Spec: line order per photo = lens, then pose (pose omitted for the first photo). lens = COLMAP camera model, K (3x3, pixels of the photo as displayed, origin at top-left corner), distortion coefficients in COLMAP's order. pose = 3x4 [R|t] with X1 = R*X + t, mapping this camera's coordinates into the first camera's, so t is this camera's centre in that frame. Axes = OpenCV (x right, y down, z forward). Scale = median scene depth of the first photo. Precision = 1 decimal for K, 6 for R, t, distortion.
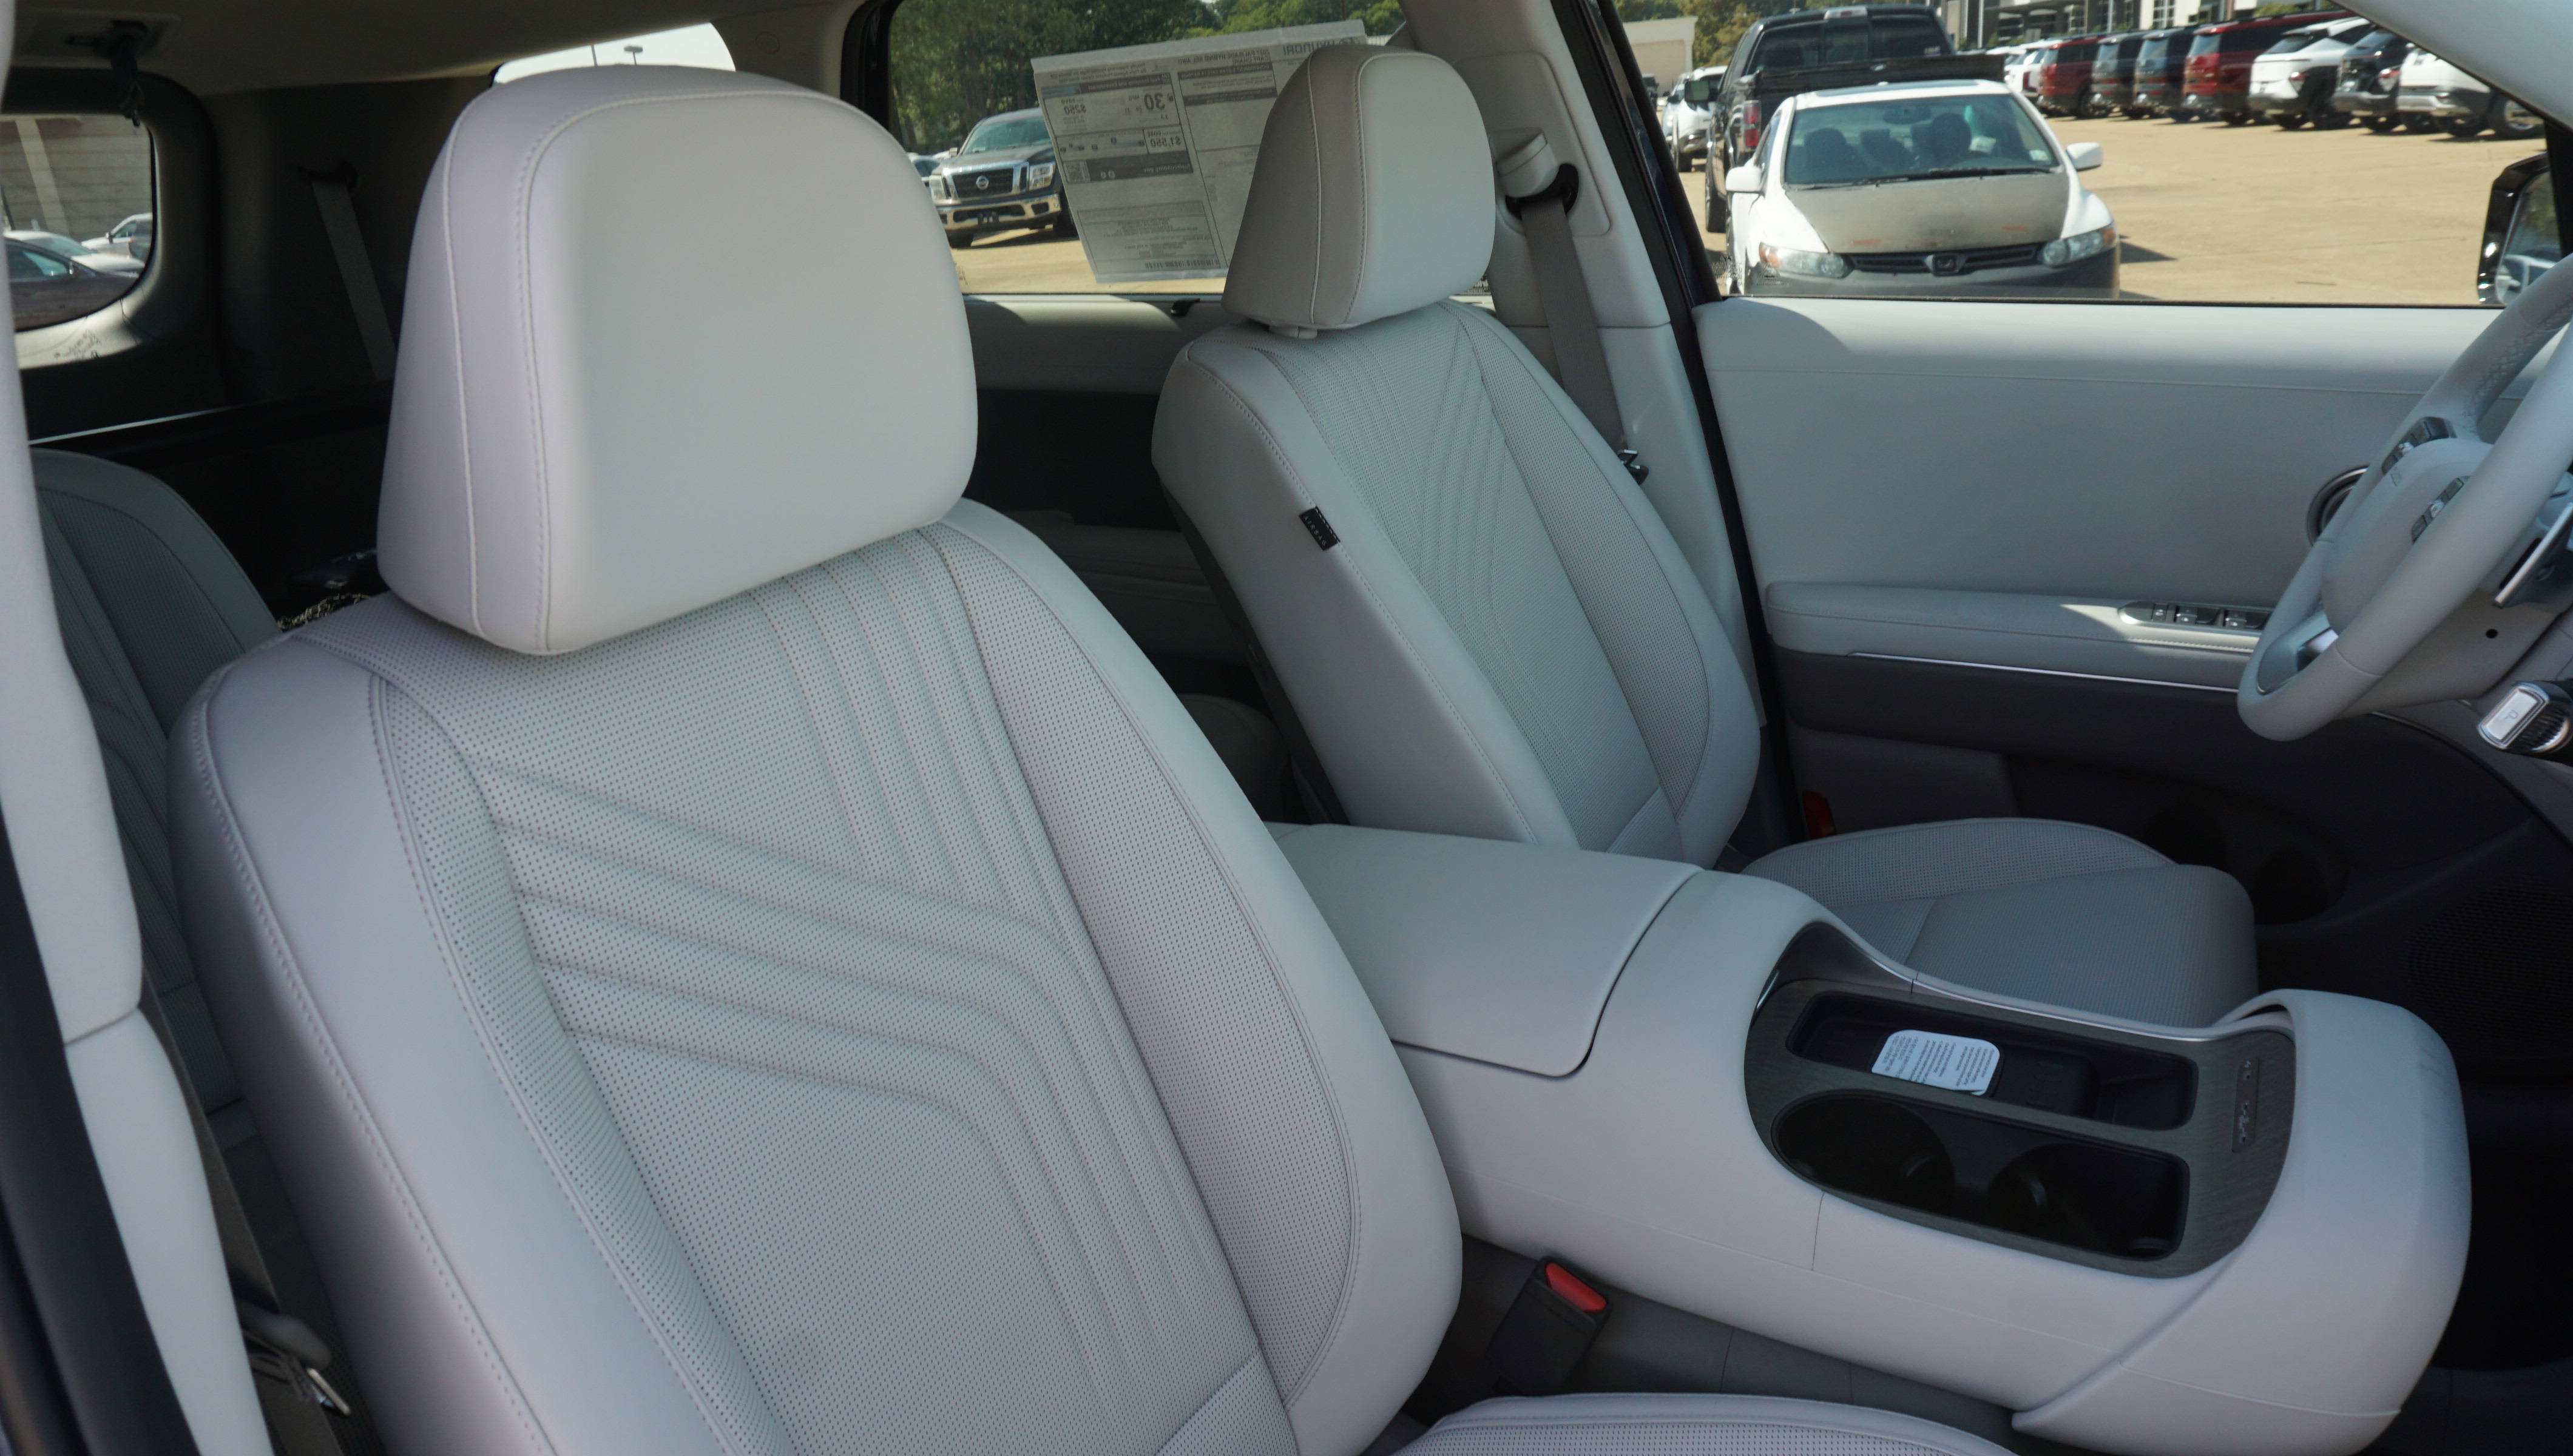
lens RADIAL K [[1739.0, 0, 1279.2], [0, 1739.0, 735.0], [0, 0, 1]] dist [-0.042589, 0.027562]
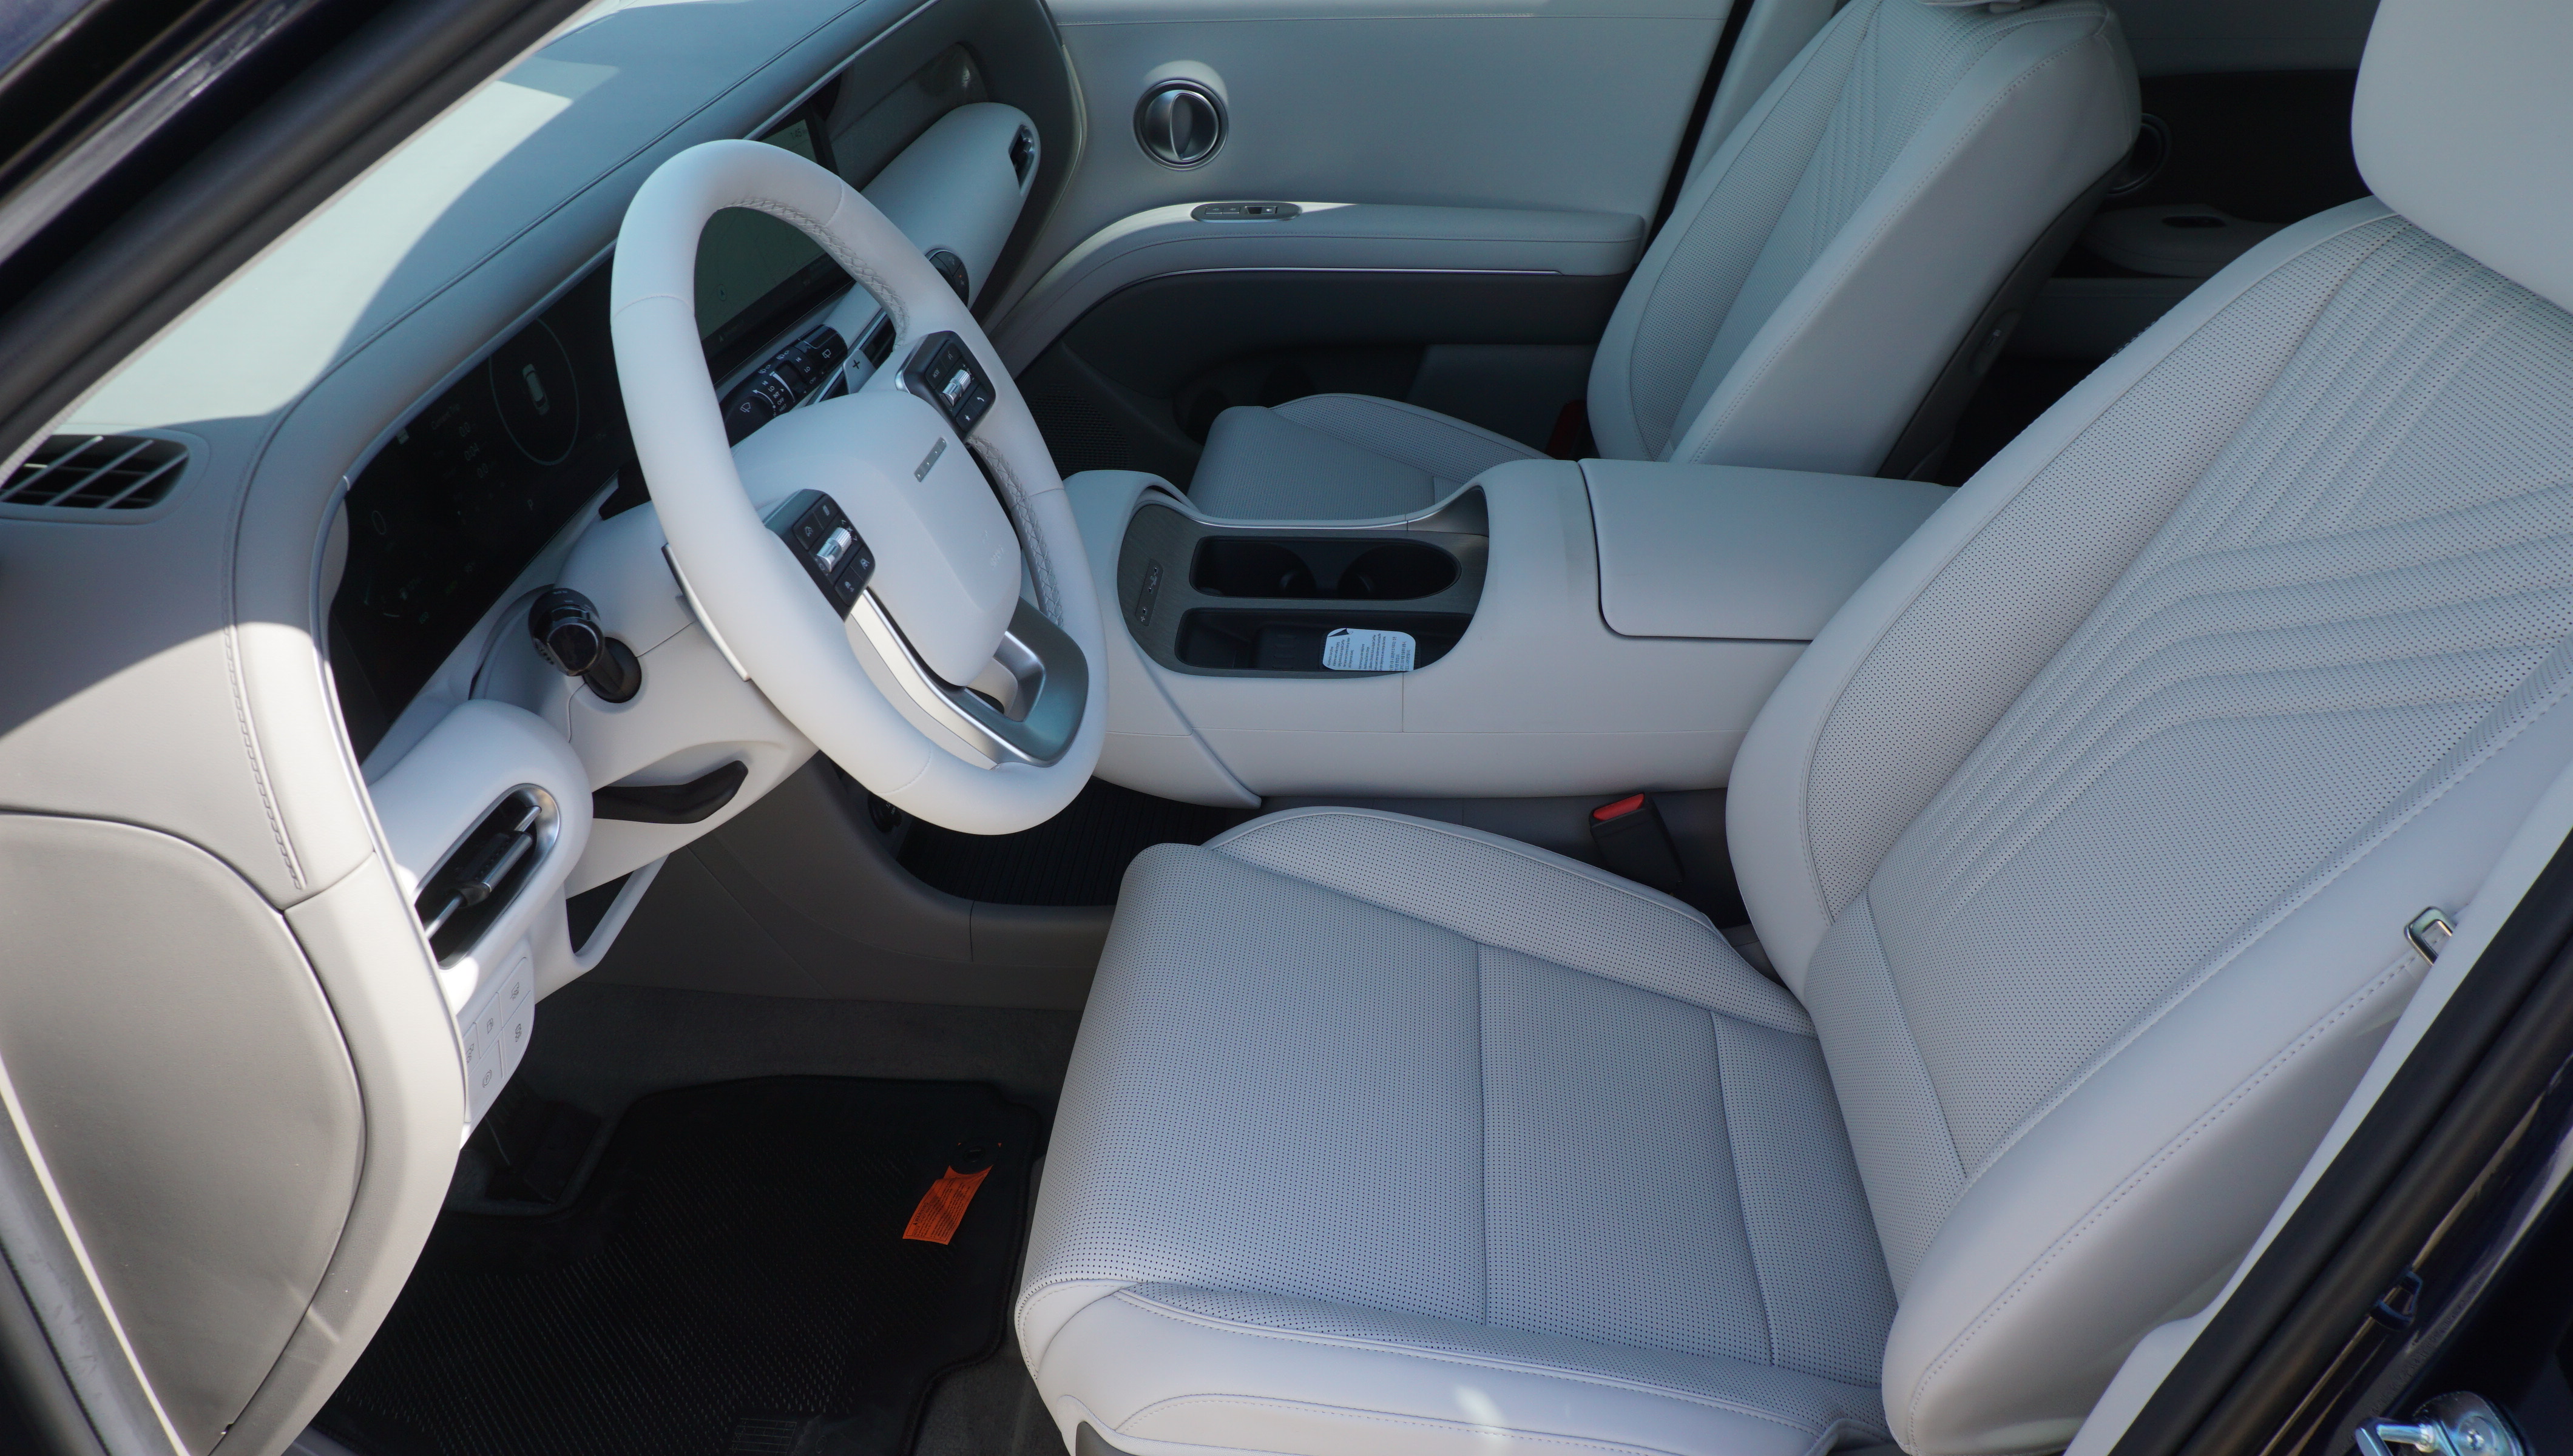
lens RADIAL K [[1739.0, 0, 1272.2], [0, 1739.0, 732.9], [0, 0, 1]] dist [-0.042589, 0.027562]
pose [[-0.898649, 0.293573, -0.325952, 0.770656], [-0.084704, 0.612936, 0.785579, -0.657014], [0.430413, 0.733570, -0.525947, 1.489428]]
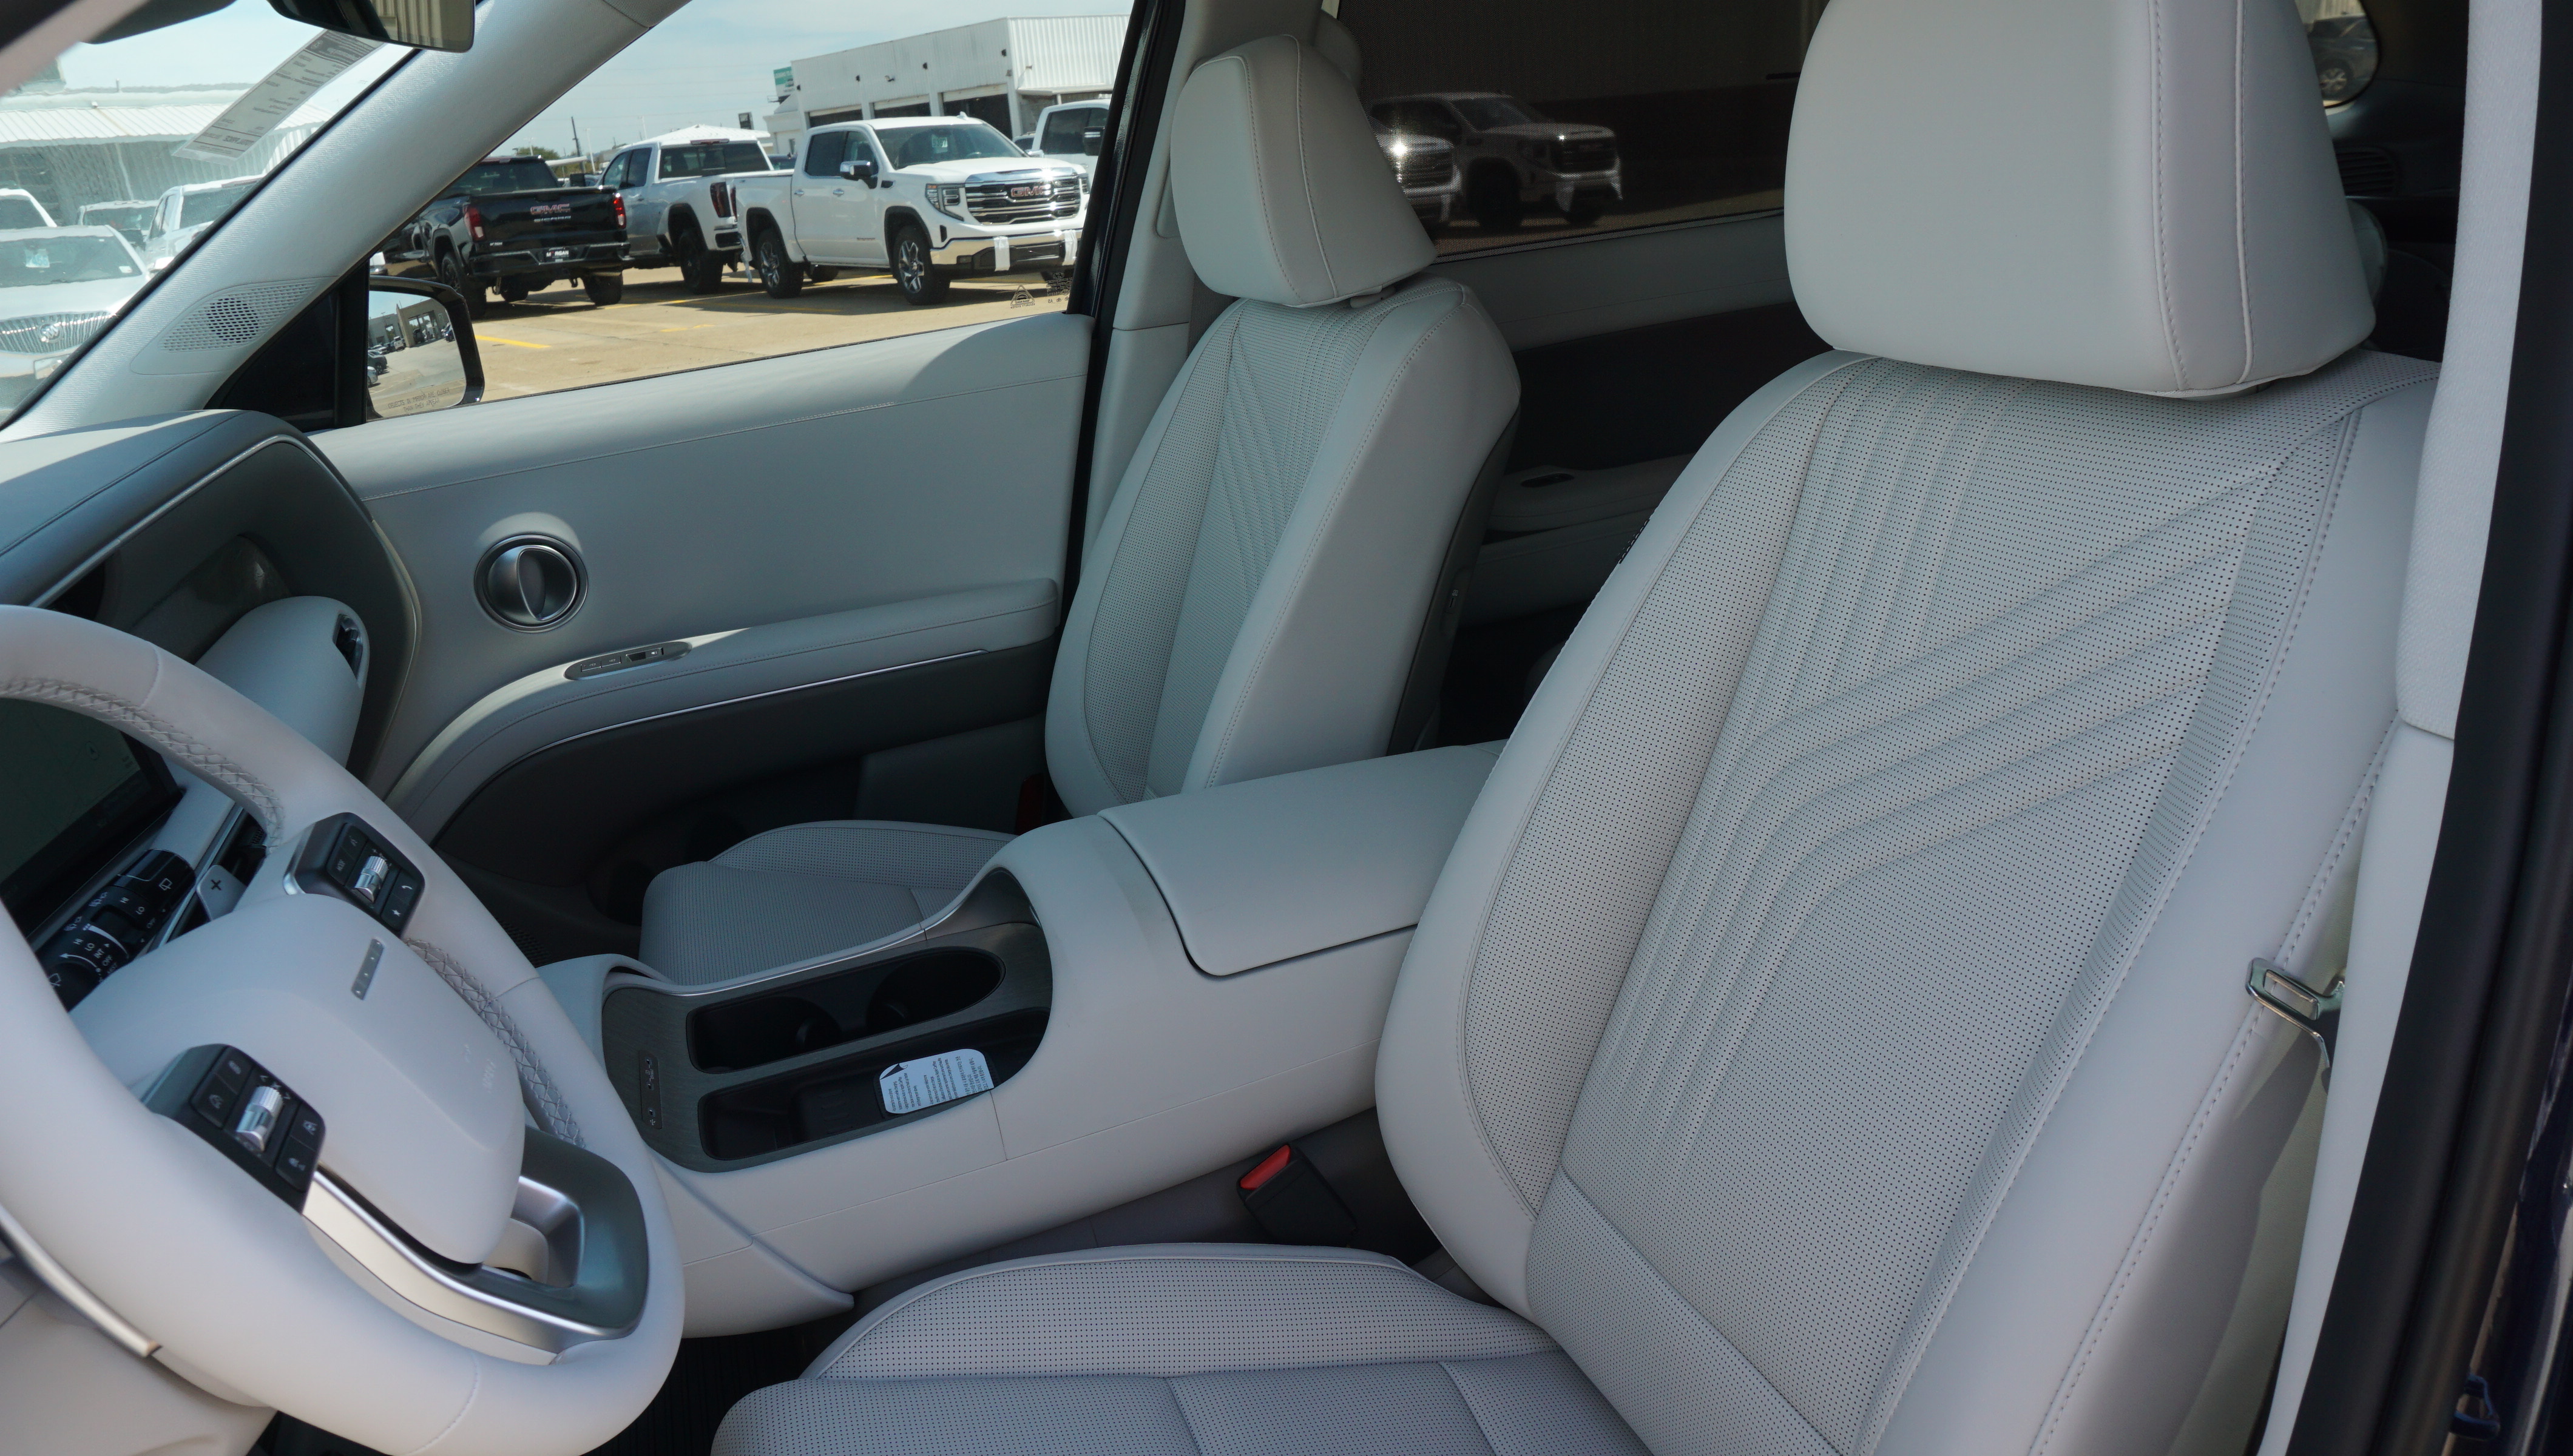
lens RADIAL K [[1739.0, 0, 1293.0], [0, 1739.0, 730.0], [0, 0, 1]] dist [-0.042589, 0.027562]
pose [[-0.625489, 0.384480, -0.678925, 0.781029], [-0.129769, 0.806772, 0.576436, -0.543193], [0.769366, 0.448658, -0.454733, 1.385835]]
